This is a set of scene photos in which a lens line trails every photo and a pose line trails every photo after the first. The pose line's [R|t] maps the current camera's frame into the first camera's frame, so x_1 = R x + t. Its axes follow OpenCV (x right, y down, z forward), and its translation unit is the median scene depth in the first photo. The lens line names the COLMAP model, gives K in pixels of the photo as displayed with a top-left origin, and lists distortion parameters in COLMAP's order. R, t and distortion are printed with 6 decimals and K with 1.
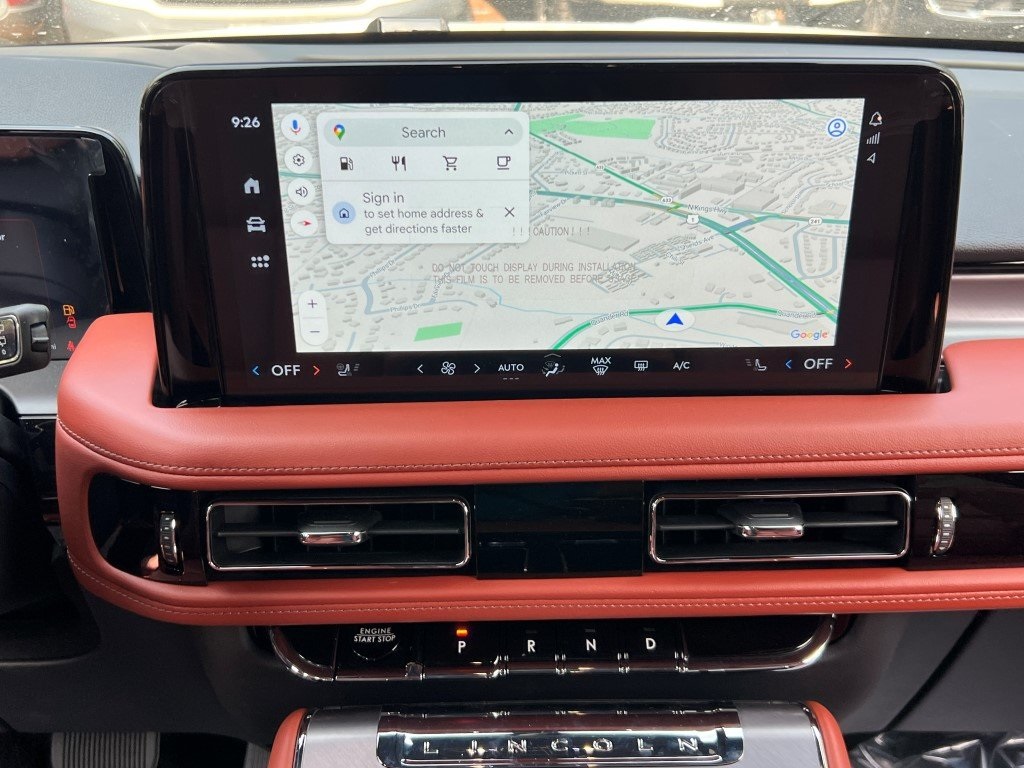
lens RADIAL K [[1070.1, 0, 512.0], [0, 1070.1, 381.9], [0, 0, 1]] dist [0.059763, 0.000000]
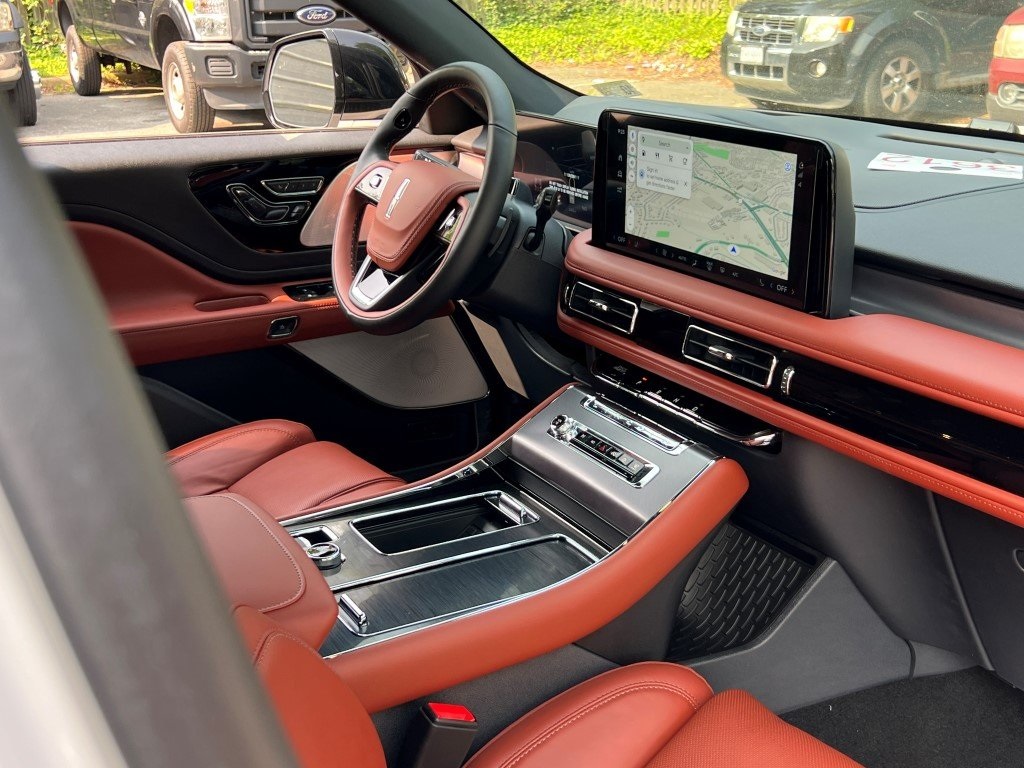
lens RADIAL K [[1188.1, 0, 514.7], [0, 1188.1, 403.6], [0, 0, 1]] dist [0.111677, 0.000000]
pose [[0.495356, 0.300677, -0.814994, 2.019362], [-0.358296, 0.925386, 0.123631, 0.088351], [0.791357, 0.230768, 0.566127, -0.611682]]
